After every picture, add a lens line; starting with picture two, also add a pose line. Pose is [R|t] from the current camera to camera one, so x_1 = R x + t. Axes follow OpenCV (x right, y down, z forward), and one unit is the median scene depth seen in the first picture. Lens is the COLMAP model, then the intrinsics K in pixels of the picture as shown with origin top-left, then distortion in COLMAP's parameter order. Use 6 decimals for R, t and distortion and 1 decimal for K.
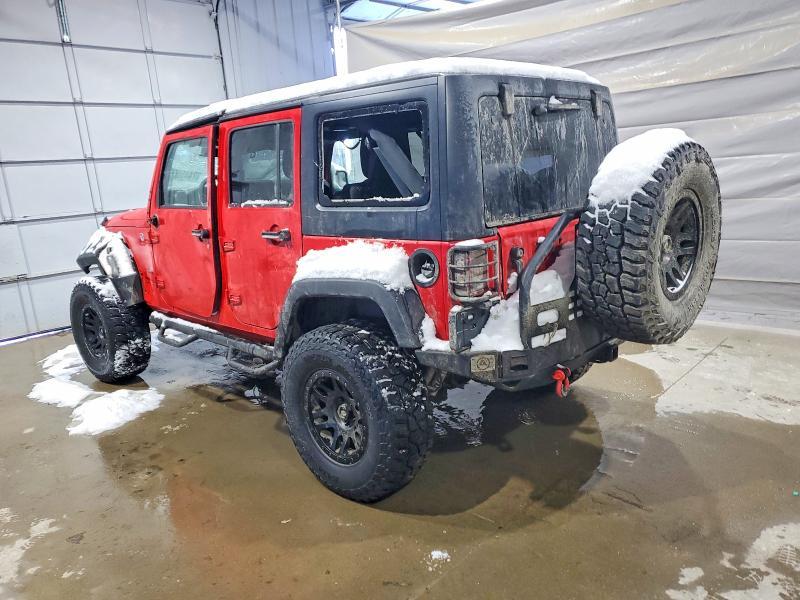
lens RADIAL K [[590.9, 0, 400.0], [0, 590.9, 300.0], [0, 0, 1]] dist [0.002889, 0.000115]
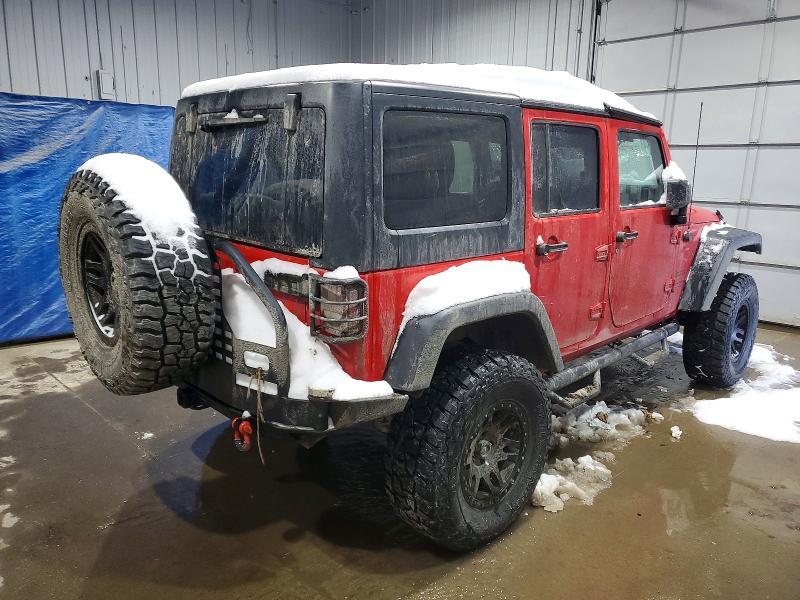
lens RADIAL K [[613.9, 0, 400.0], [0, 613.9, 300.0], [0, 0, 1]] dist [0.000381, 0.001677]
pose [[-0.020125, 0.288117, -0.957384, 1.183694], [-0.244330, 0.927126, 0.284148, -0.387873], [0.969483, 0.239636, 0.051737, 1.218254]]
